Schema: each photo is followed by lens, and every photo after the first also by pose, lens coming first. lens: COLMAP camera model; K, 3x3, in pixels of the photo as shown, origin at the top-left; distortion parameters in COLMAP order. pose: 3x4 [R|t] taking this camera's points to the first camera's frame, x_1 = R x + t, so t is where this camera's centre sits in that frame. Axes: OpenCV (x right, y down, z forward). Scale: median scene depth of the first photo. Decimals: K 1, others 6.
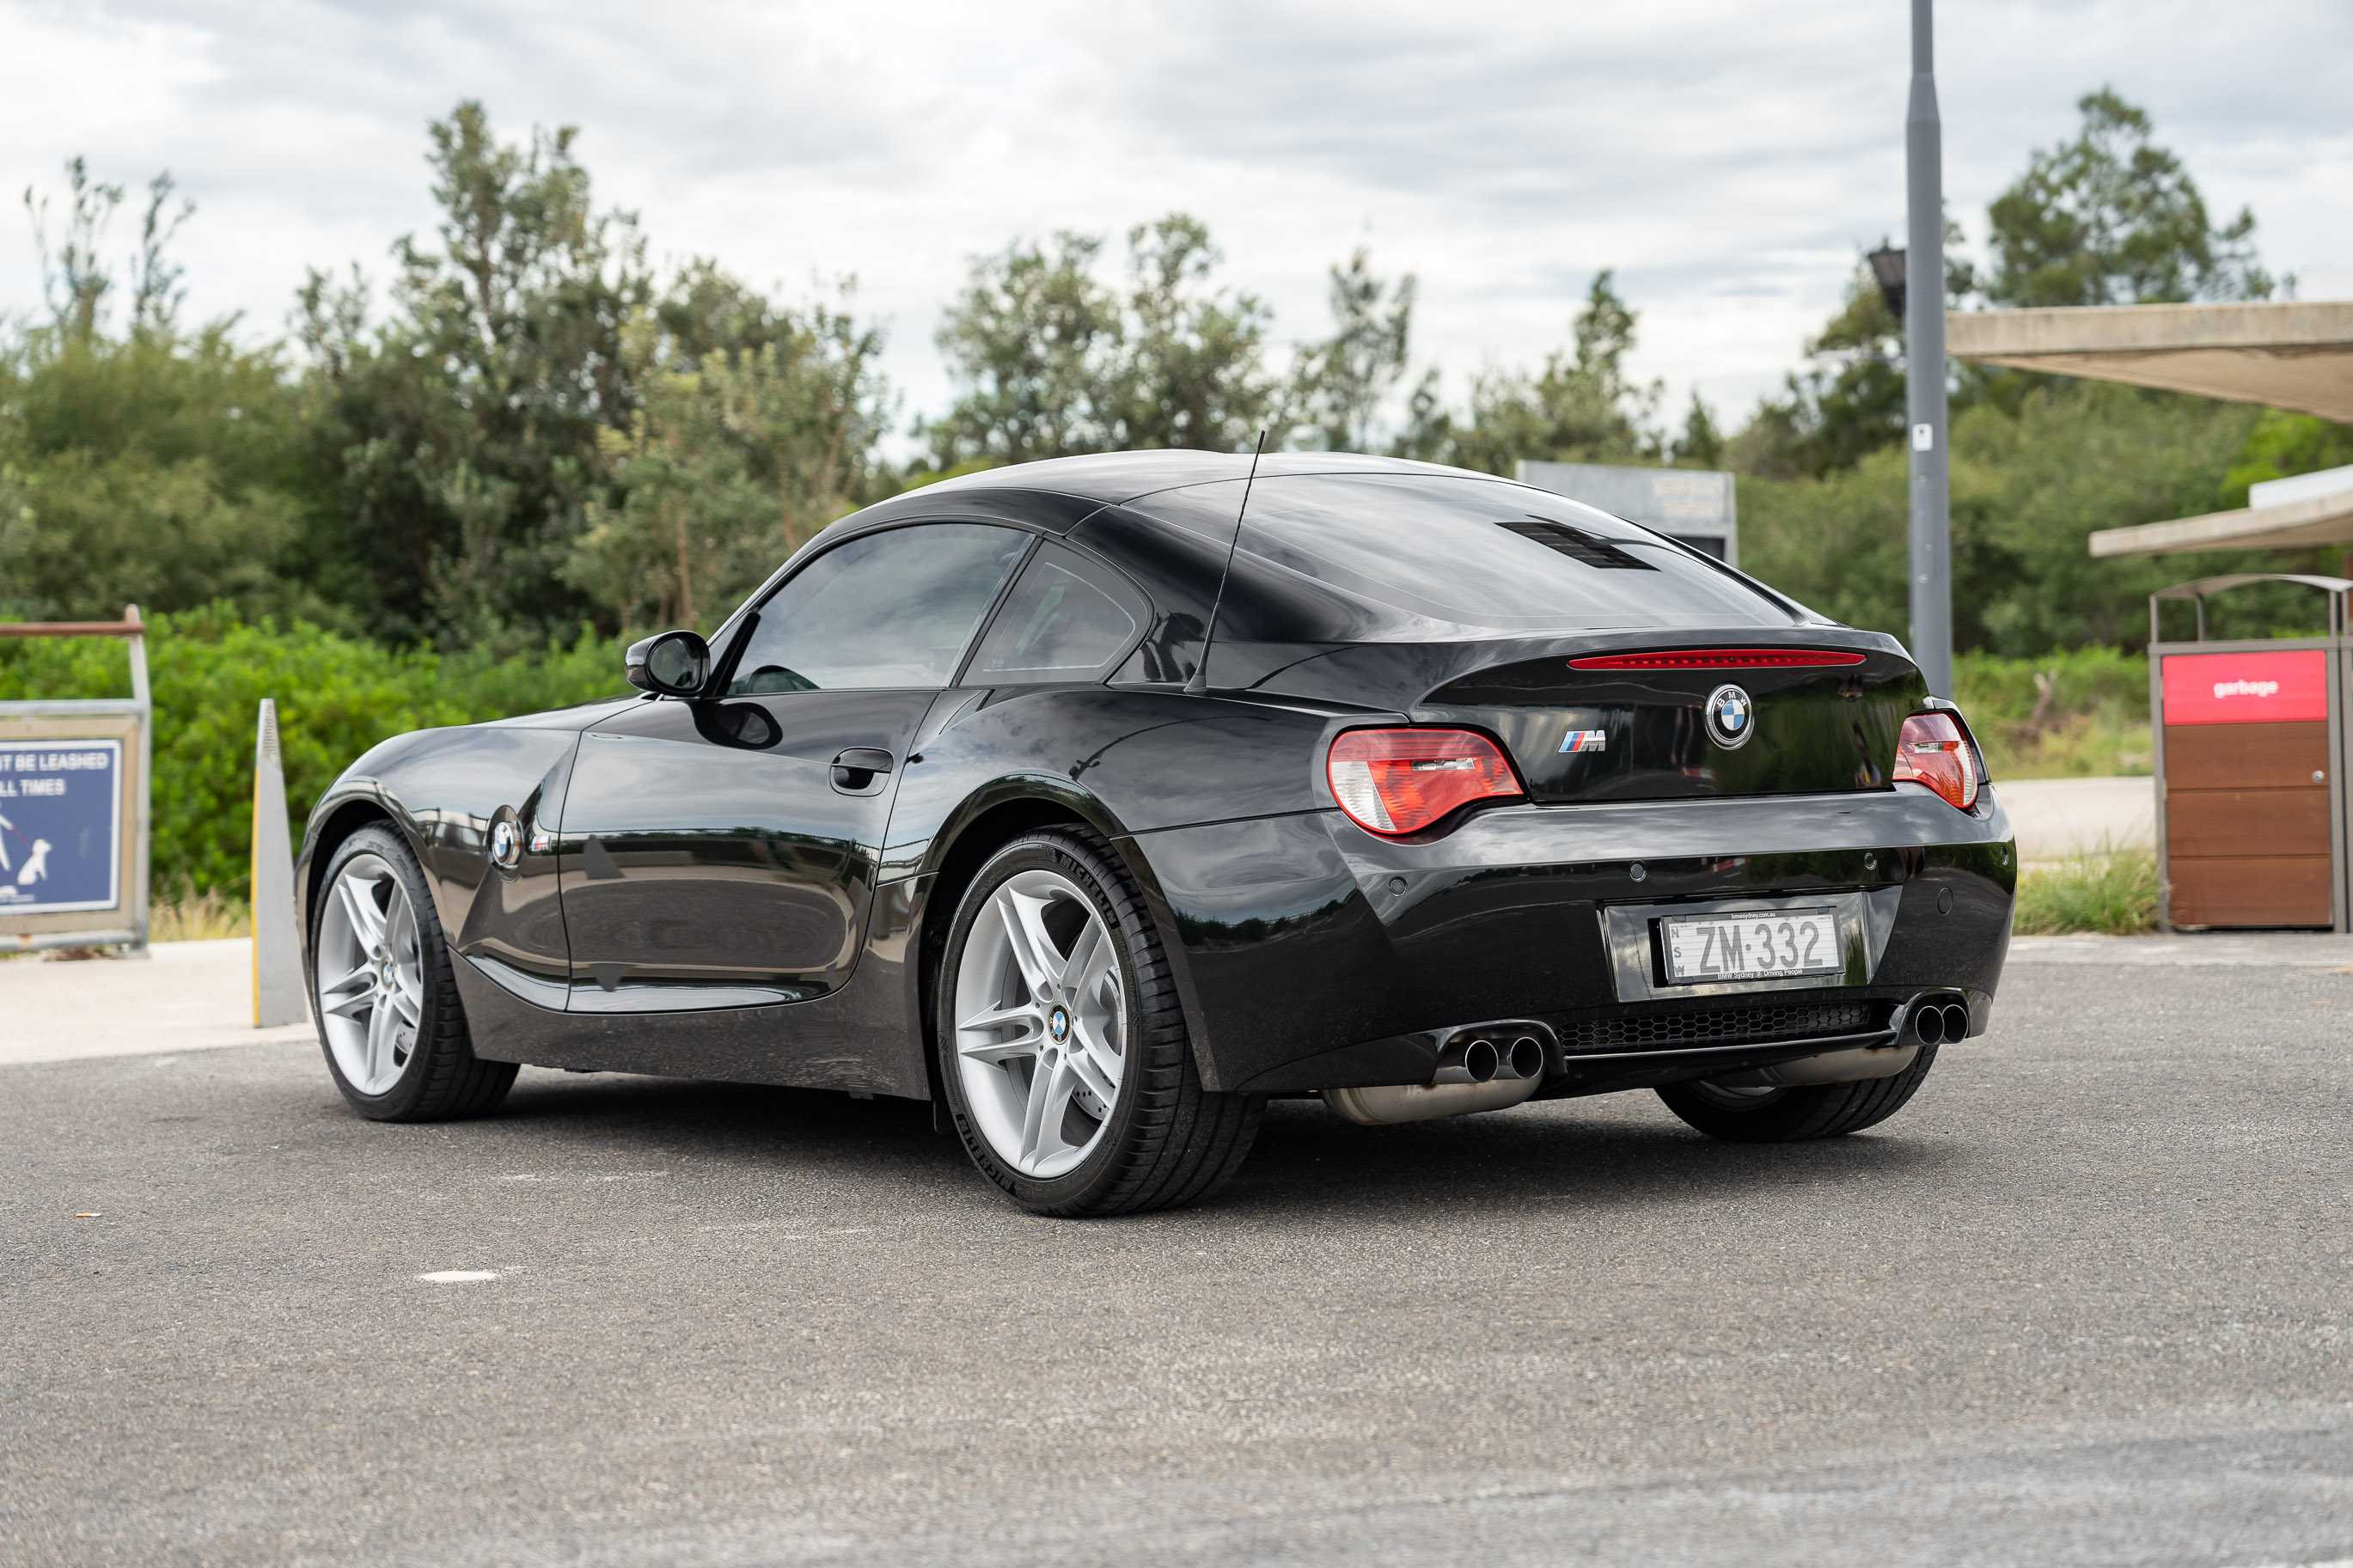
lens RADIAL K [[4586.2, 0, 1176.5], [0, 4586.2, 784.0], [0, 0, 1]] dist [0.007414, 0.126423]
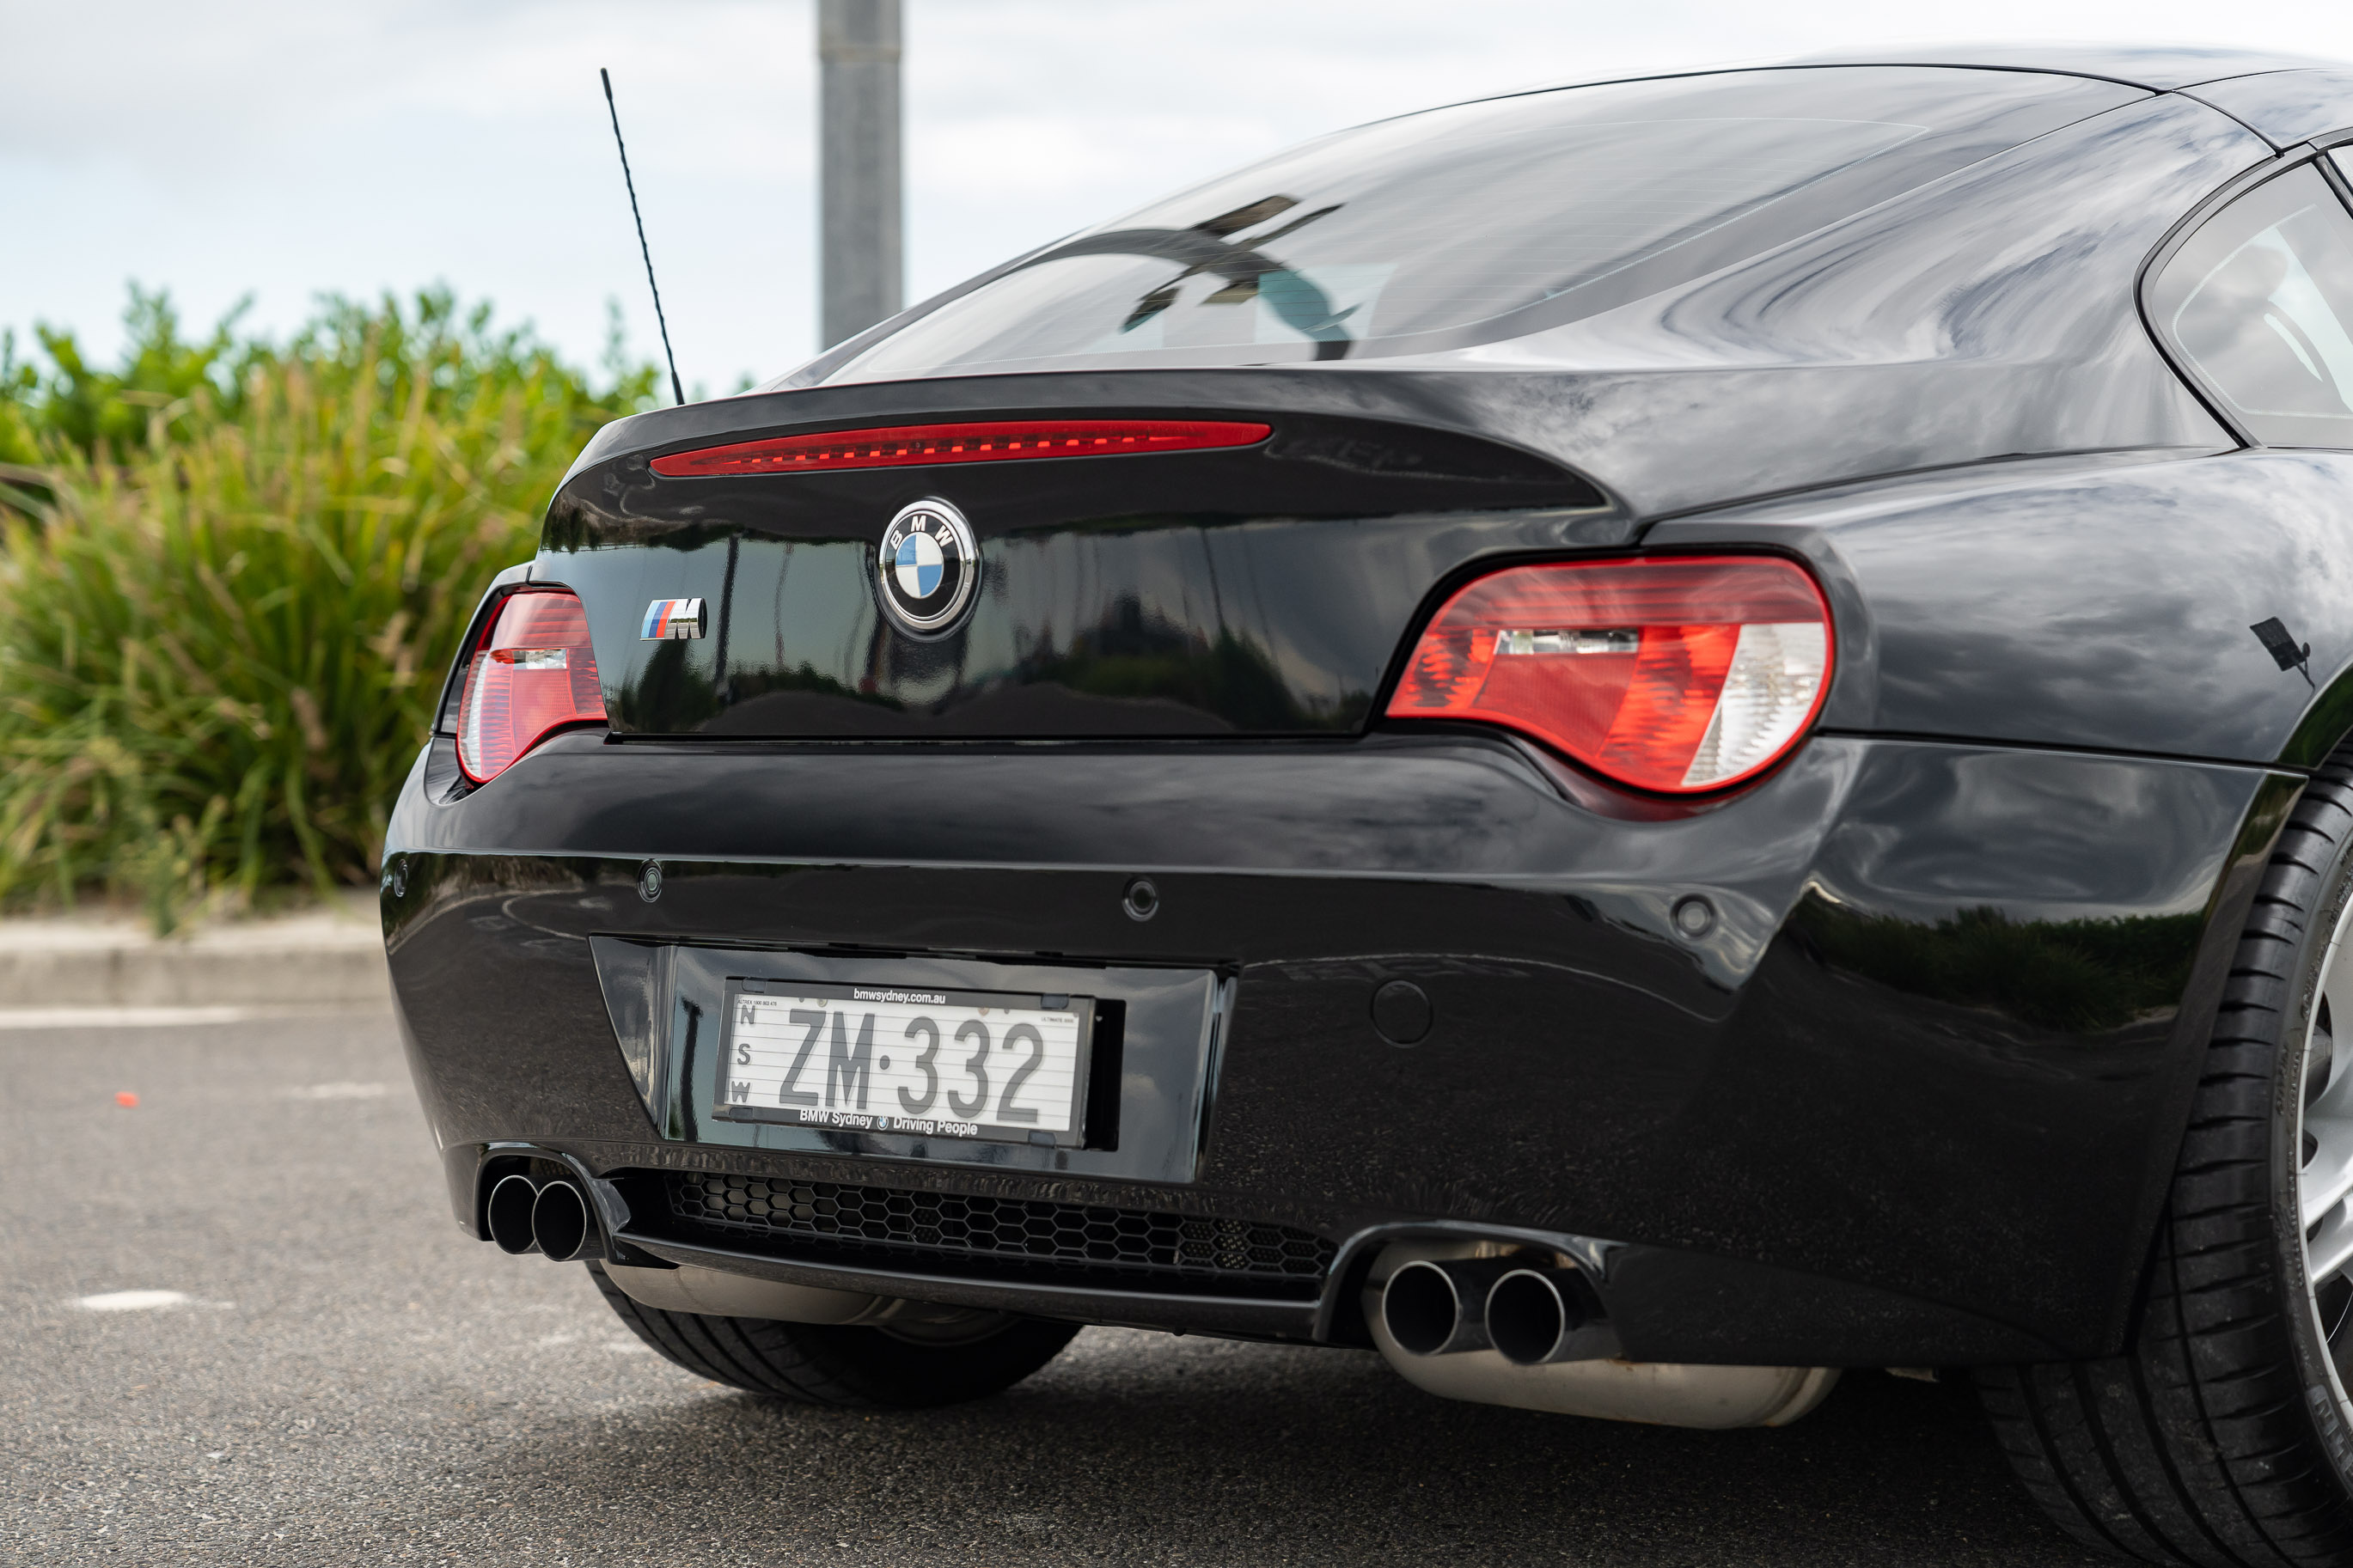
lens RADIAL K [[4586.2, 0, 1176.5], [0, 4586.2, 784.0], [0, 0, 1]] dist [0.007414, 0.126423]
pose [[0.245769, 0.046579, -0.968209, 0.584228], [-0.005294, 0.998894, 0.046711, -0.014785], [0.969314, -0.006354, 0.245744, 0.916004]]
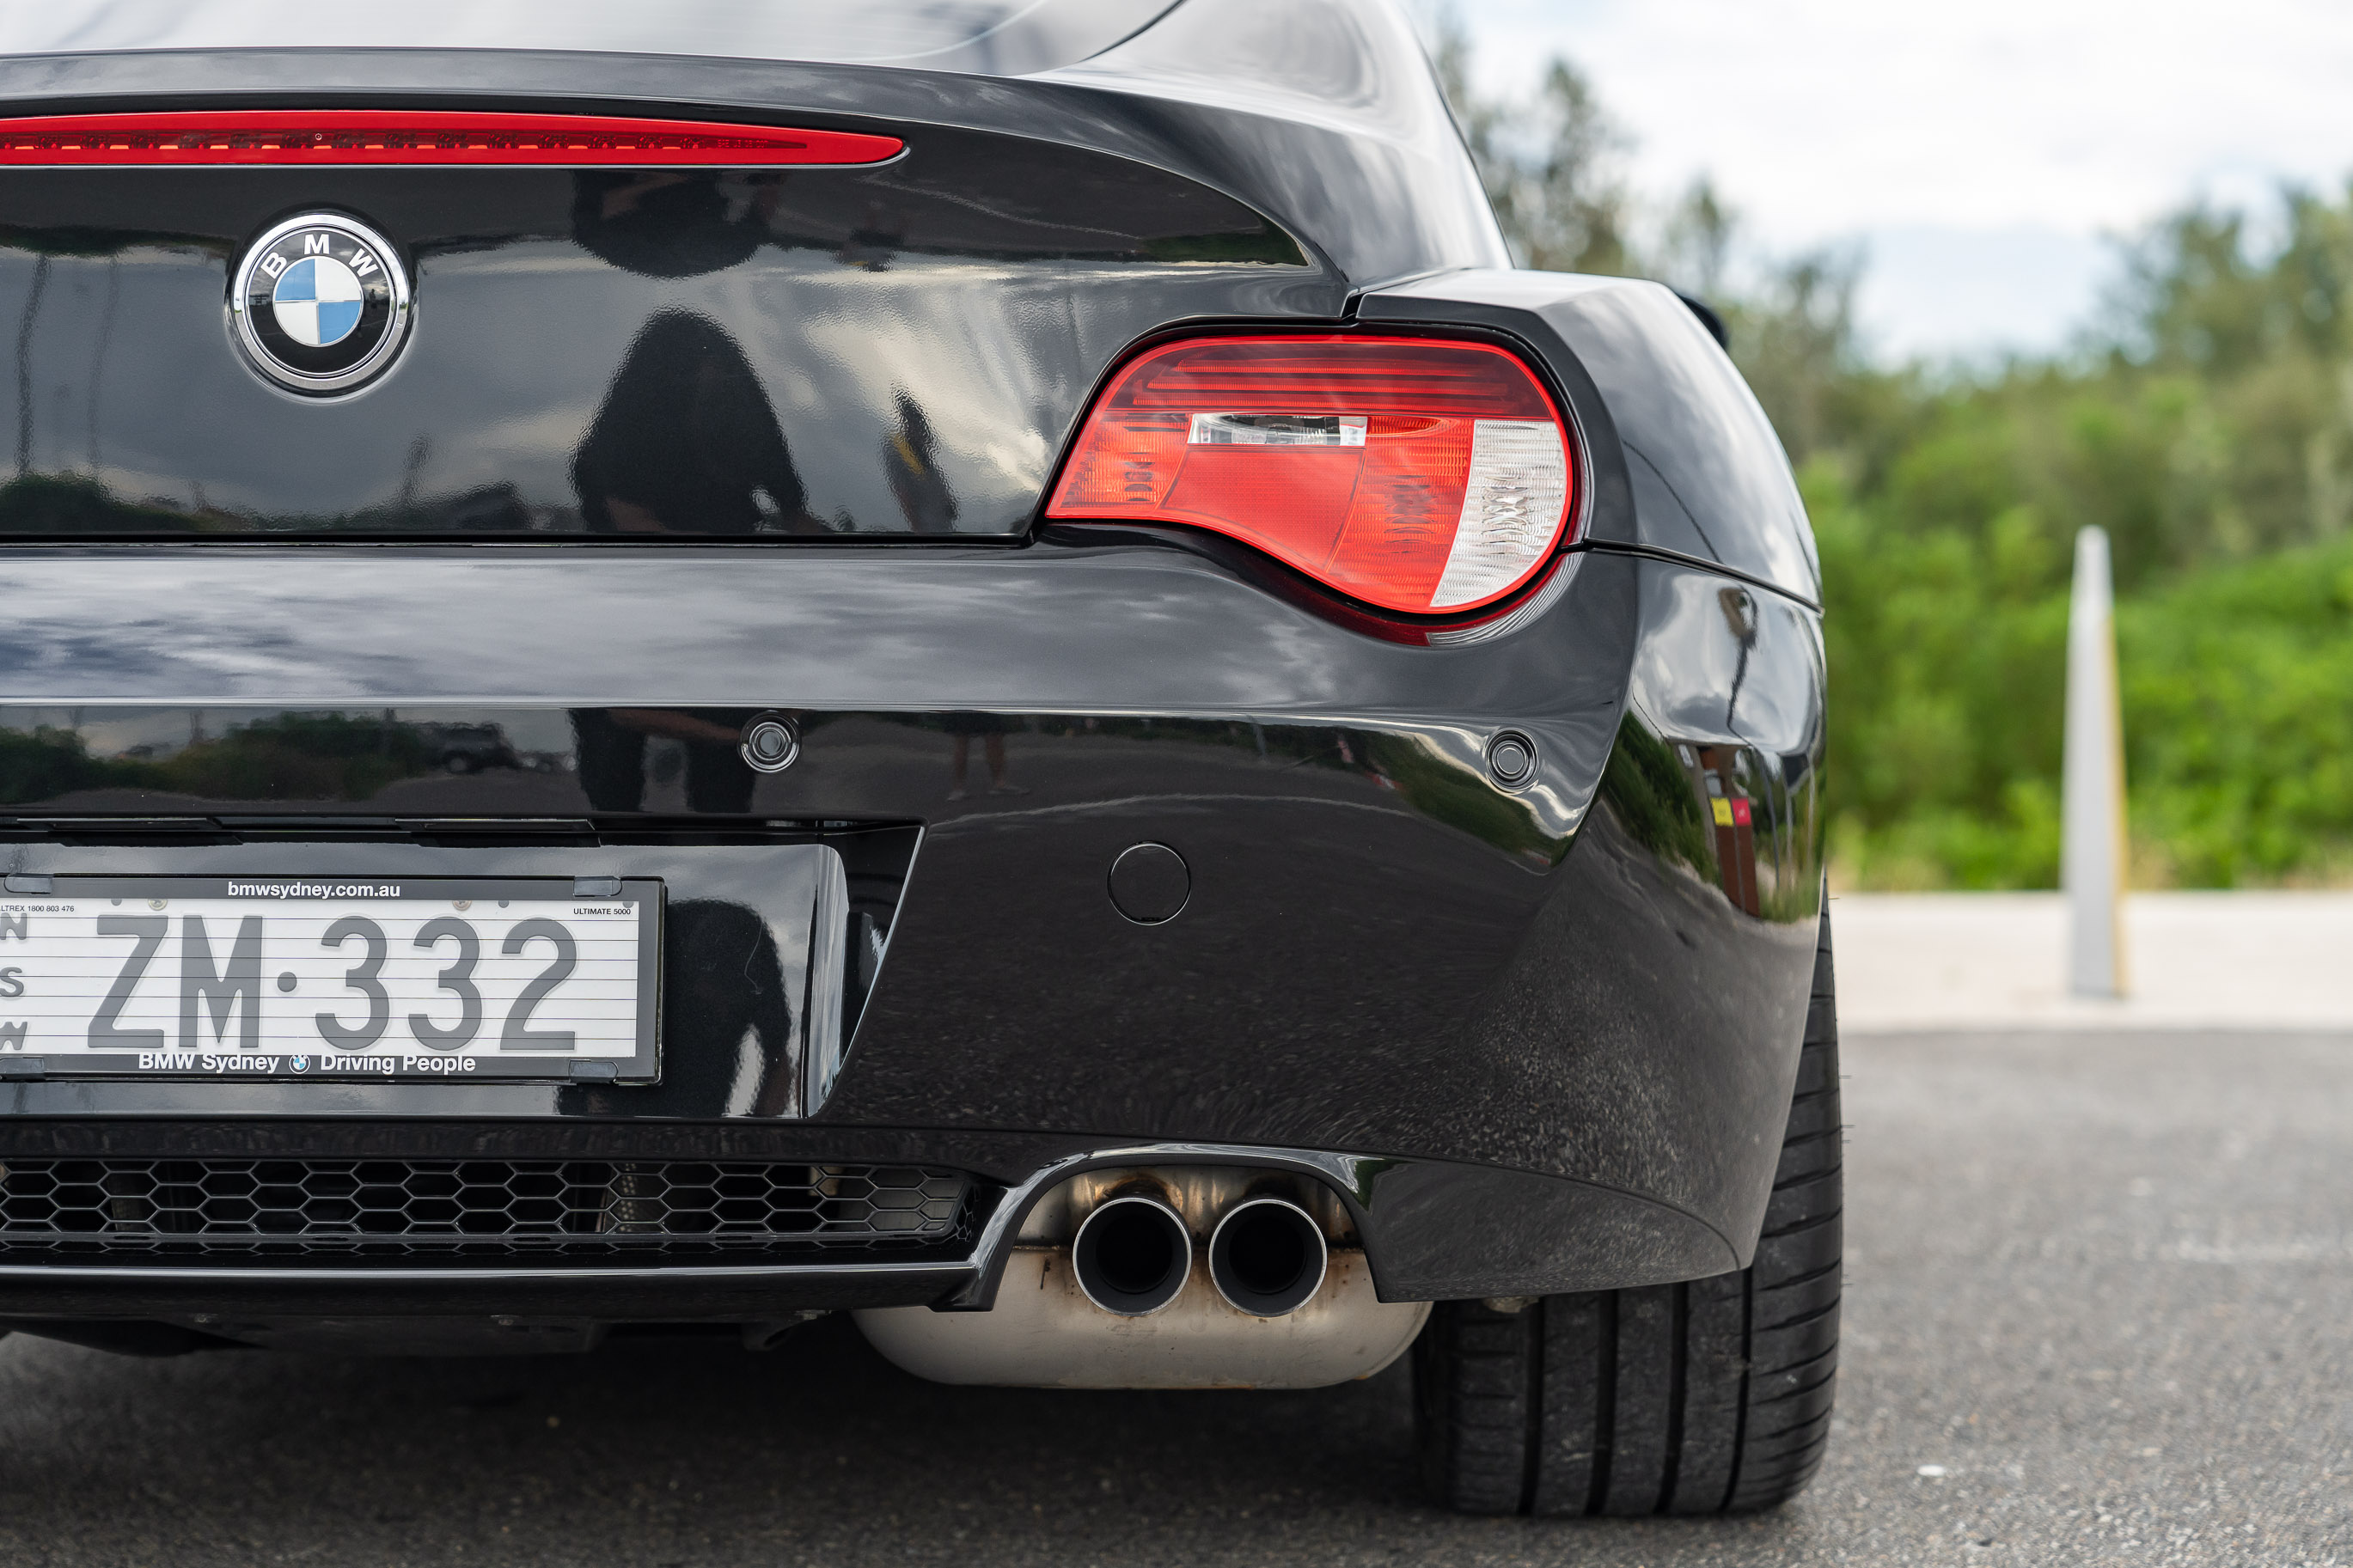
lens RADIAL K [[4554.4, 0, 1176.5], [0, 4554.4, 784.0], [0, 0, 1]] dist [0.028048, -0.122884]
pose [[0.801296, 0.034204, -0.597290, 0.378883], [-0.029503, 0.999409, 0.017651, 0.013093], [0.597541, 0.003478, 0.801831, 0.770540]]
